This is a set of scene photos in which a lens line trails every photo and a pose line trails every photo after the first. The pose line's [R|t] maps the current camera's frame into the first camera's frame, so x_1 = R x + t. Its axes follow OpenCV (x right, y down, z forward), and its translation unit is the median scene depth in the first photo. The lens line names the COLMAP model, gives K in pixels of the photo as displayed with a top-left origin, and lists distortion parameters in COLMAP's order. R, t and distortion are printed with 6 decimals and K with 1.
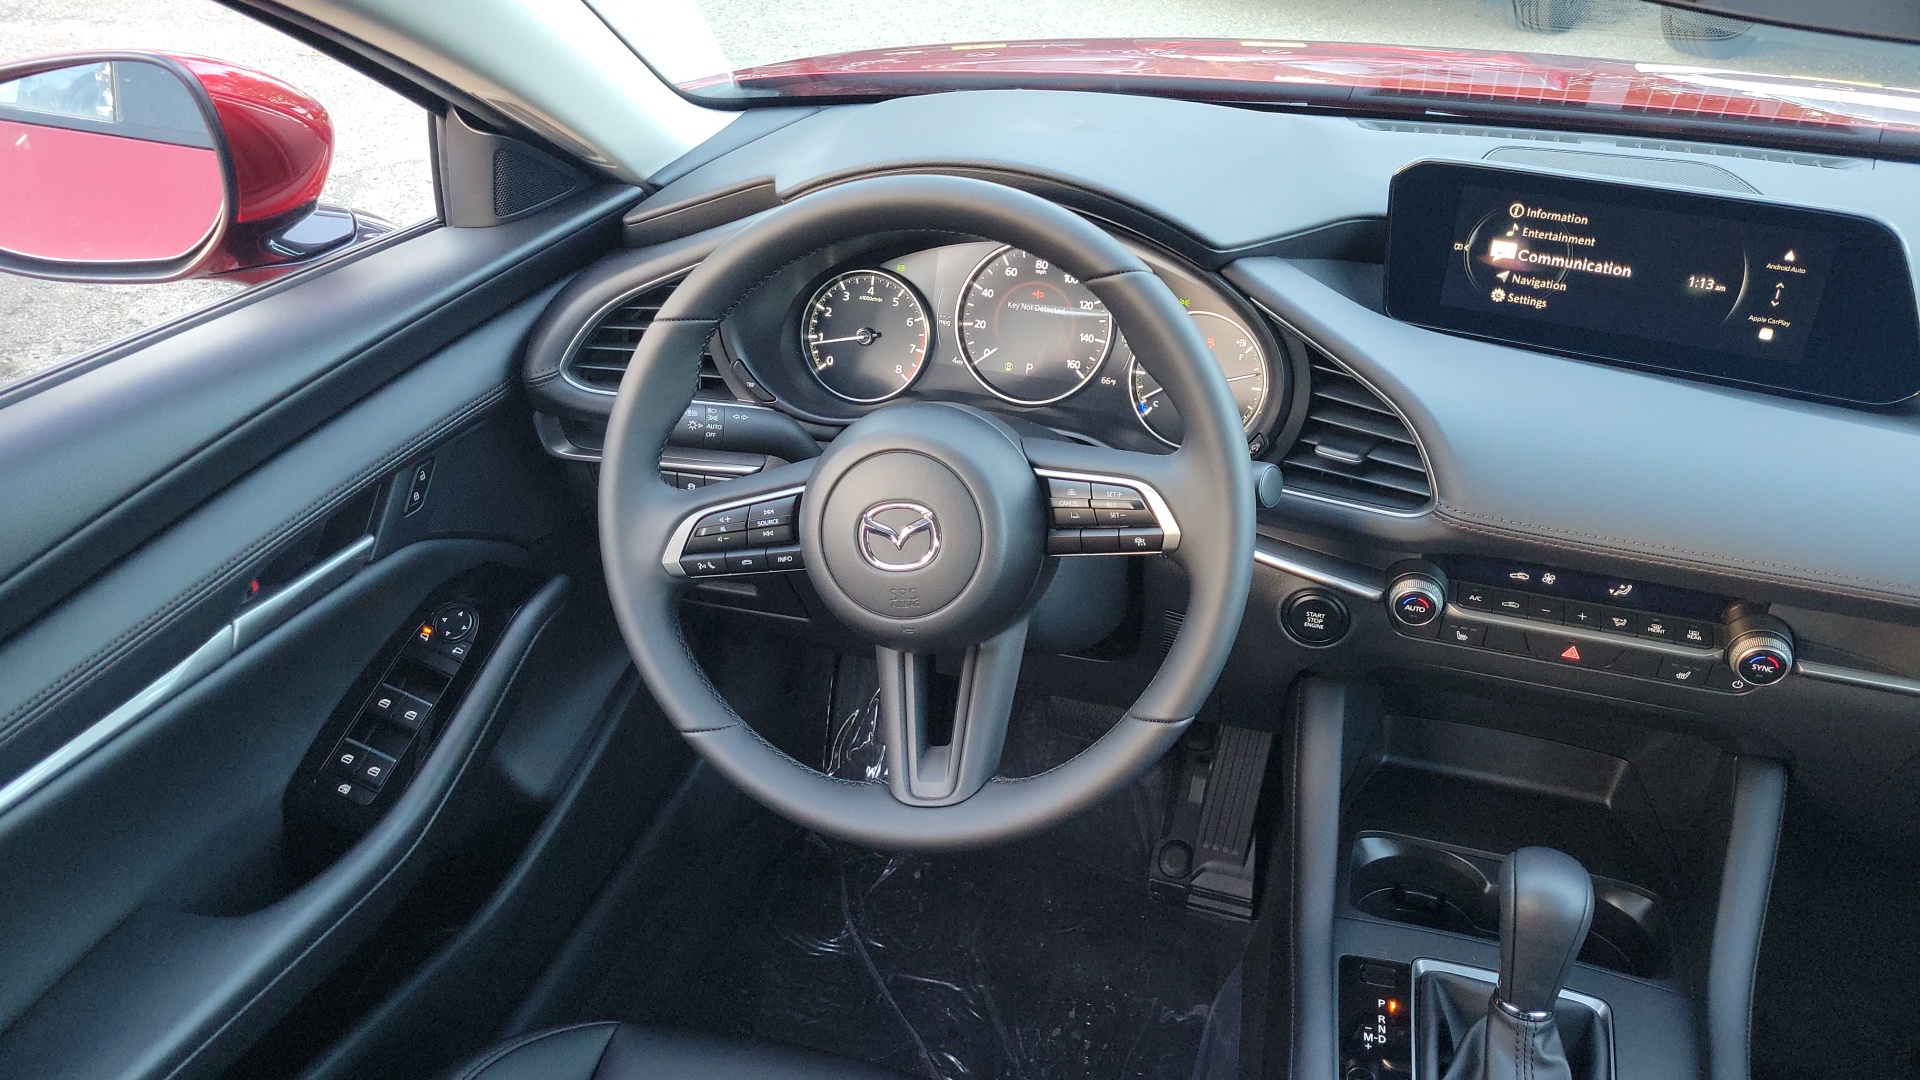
lens RADIAL K [[1433.1, 0, 966.5], [0, 1433.1, 536.2], [0, 0, 1]] dist [0.038478, -0.016548]
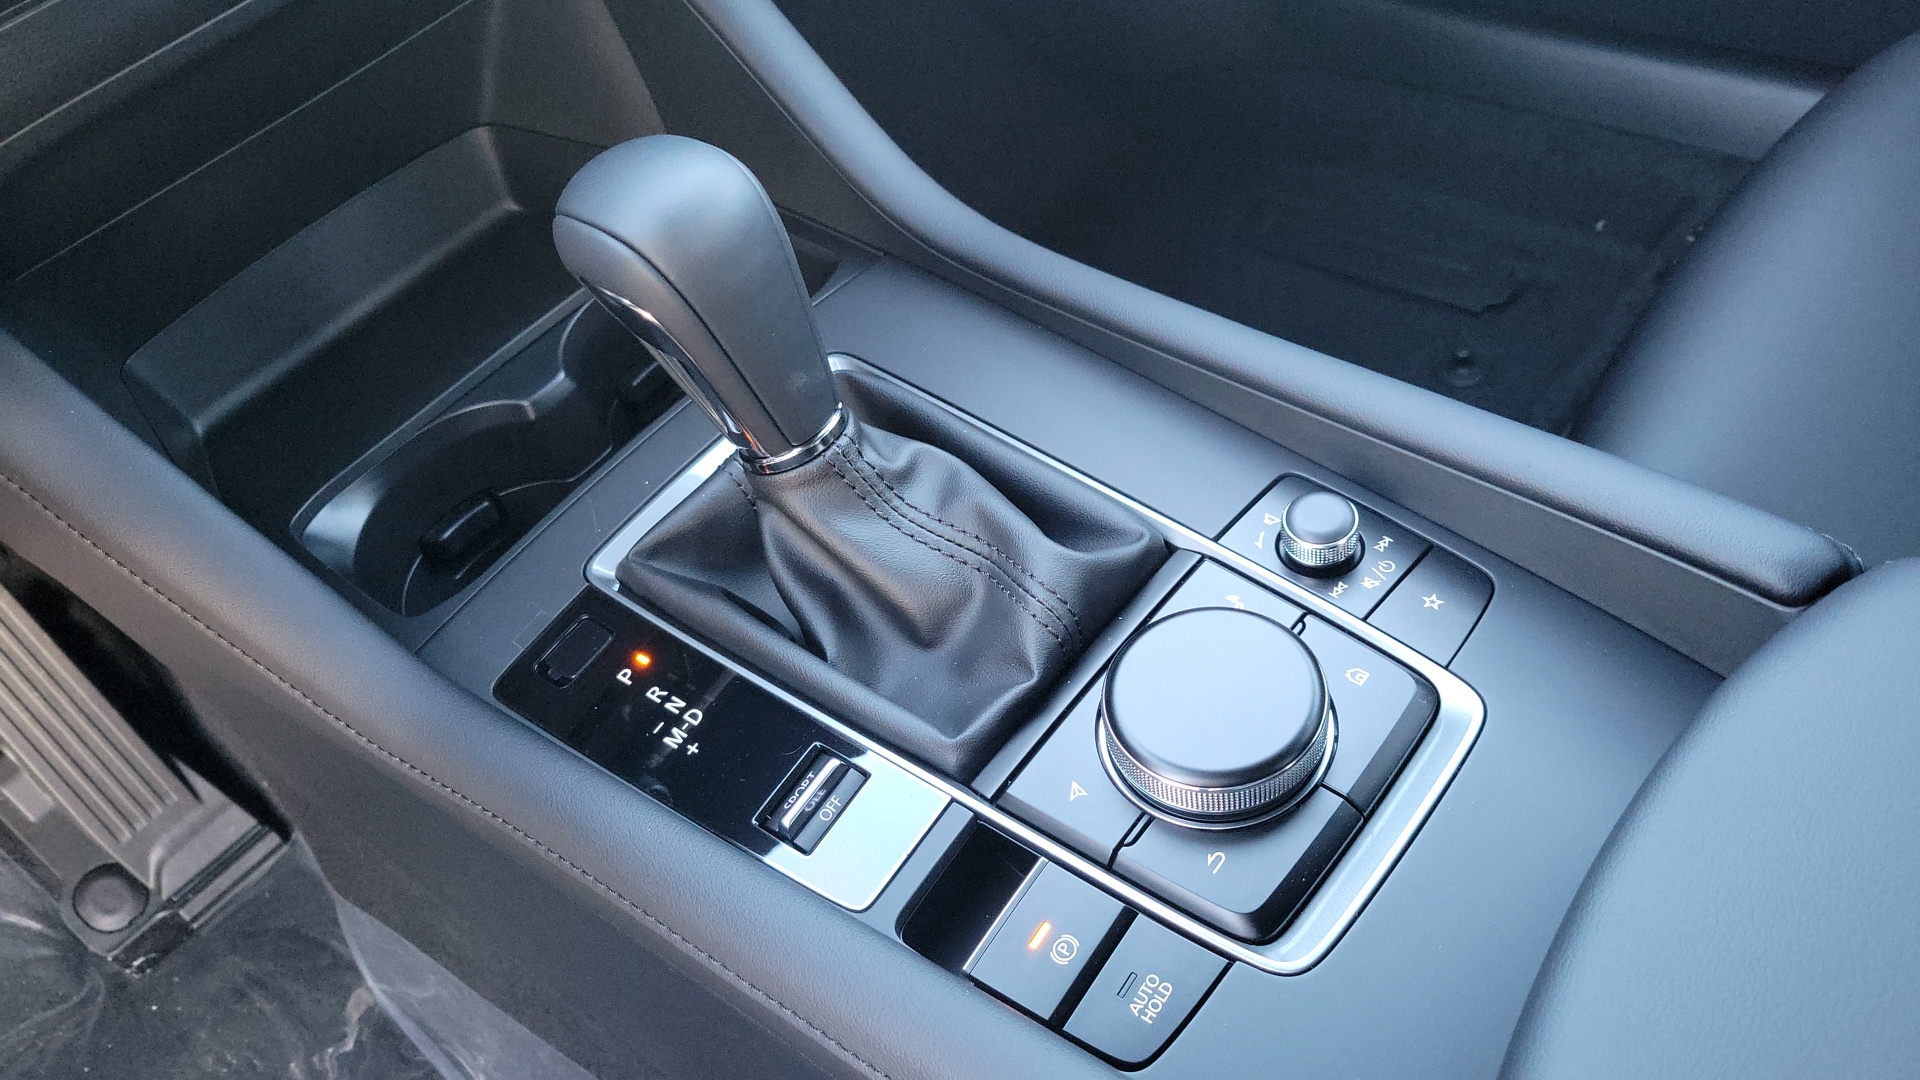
lens RADIAL K [[1433.1, 0, 966.5], [0, 1433.1, 536.2], [0, 0, 1]] dist [0.038478, -0.016548]
pose [[0.379413, -0.737233, 0.559046, 0.103120], [0.622016, 0.650550, 0.435753, 0.160028], [-0.684940, 0.182405, 0.705398, 0.587523]]
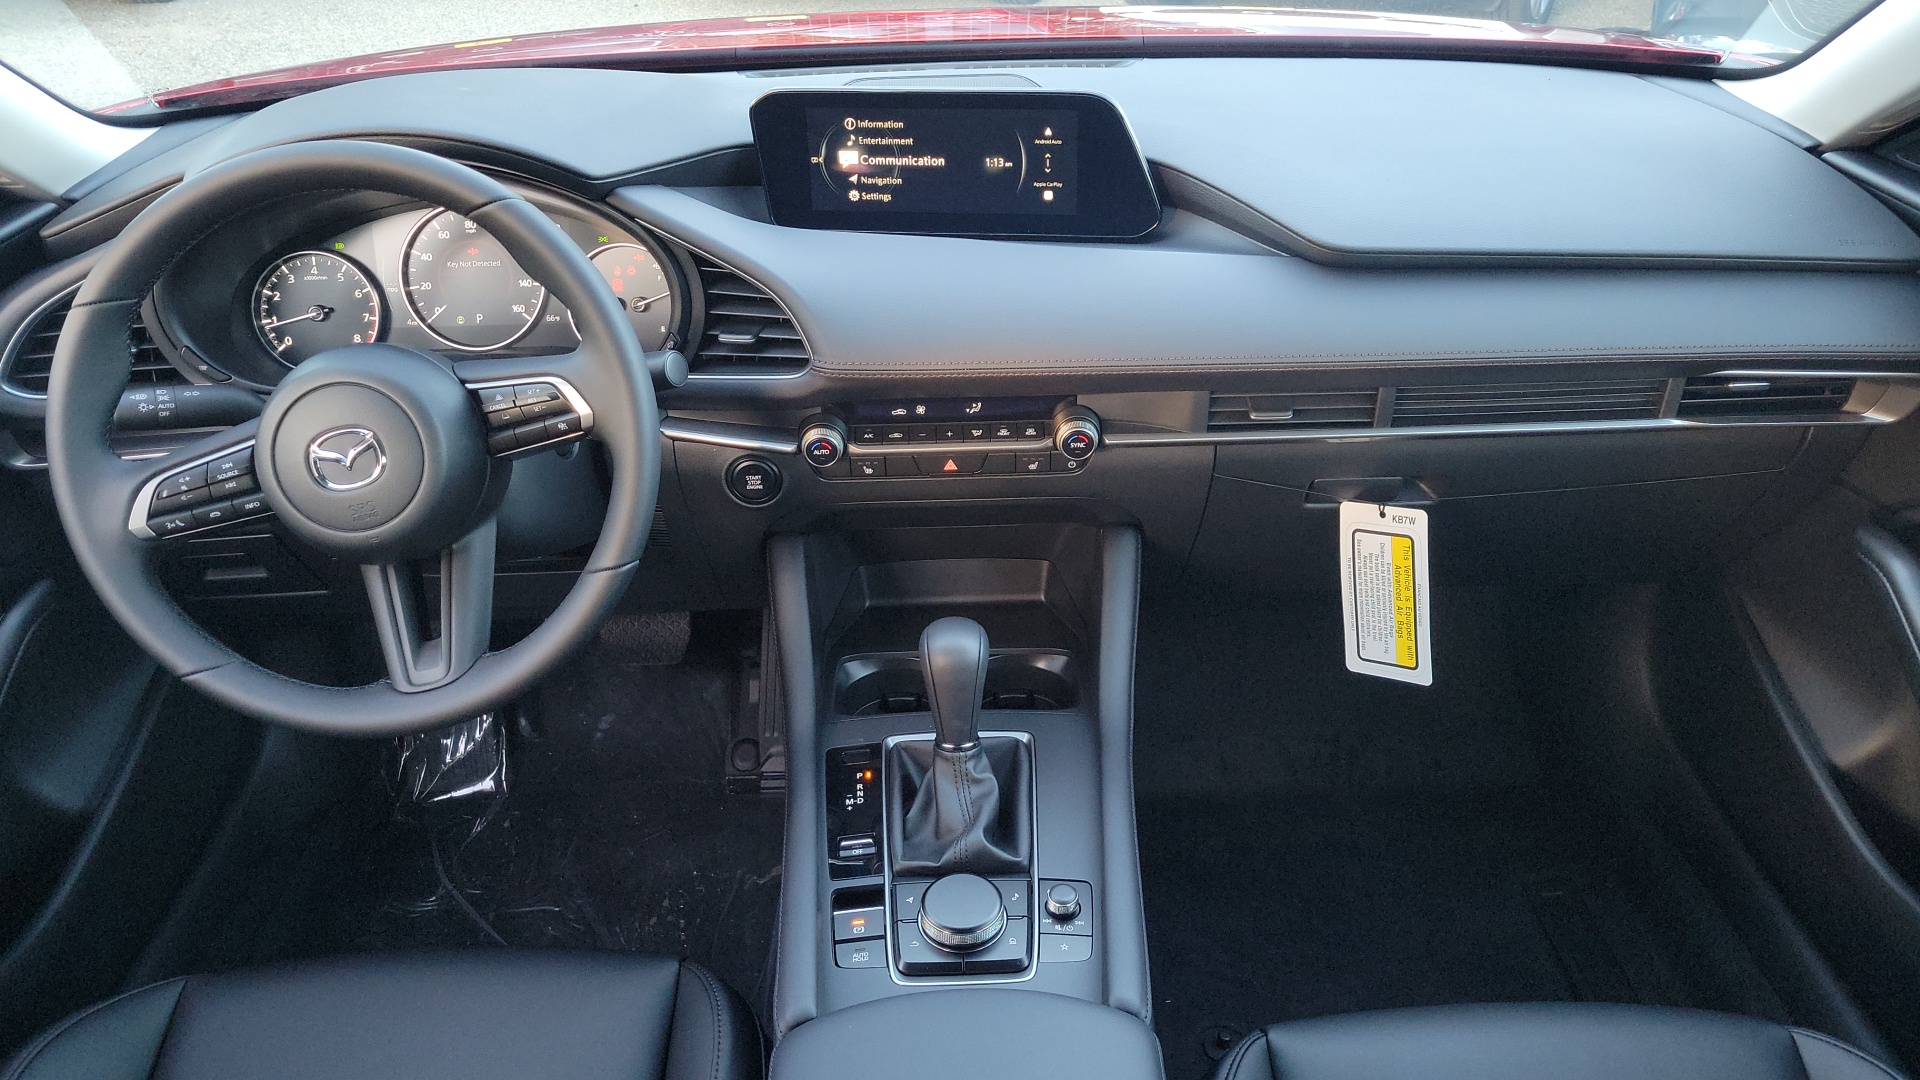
lens RADIAL K [[1433.1, 0, 966.5], [0, 1433.1, 536.2], [0, 0, 1]] dist [0.038478, -0.016548]
pose [[0.950487, -0.190943, 0.245185, 0.113935], [0.191967, 0.981199, 0.019950, 0.117254], [-0.244384, 0.028105, 0.969271, -0.205832]]
